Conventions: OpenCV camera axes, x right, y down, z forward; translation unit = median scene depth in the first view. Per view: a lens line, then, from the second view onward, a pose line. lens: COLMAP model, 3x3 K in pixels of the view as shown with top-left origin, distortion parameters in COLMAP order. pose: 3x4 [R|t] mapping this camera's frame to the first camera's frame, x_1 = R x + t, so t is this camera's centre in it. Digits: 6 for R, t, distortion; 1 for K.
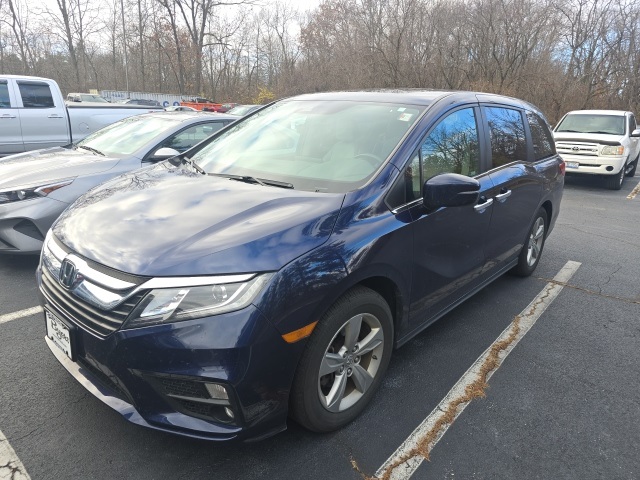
lens RADIAL K [[422.6, 0, 325.6], [0, 422.6, 236.6], [0, 0, 1]] dist [0.042732, -0.031083]
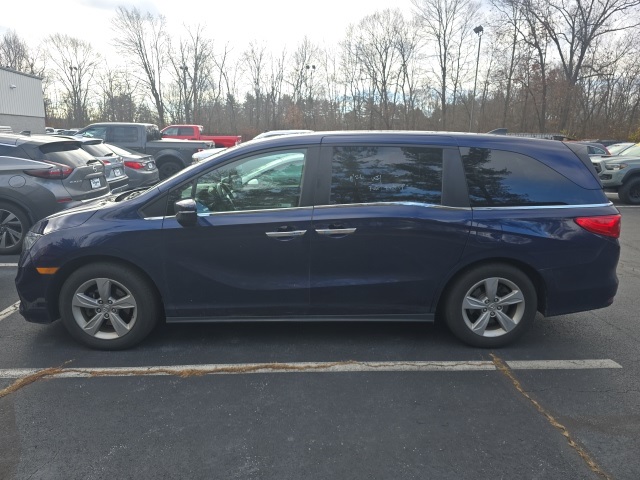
lens RADIAL K [[422.6, 0, 325.6], [0, 422.6, 236.6], [0, 0, 1]] dist [0.042732, -0.031083]
pose [[0.689487, 0.126859, -0.713102, 1.013449], [-0.187375, 0.982267, -0.006427, -0.065517], [0.699641, 0.138049, 0.701031, 0.246976]]
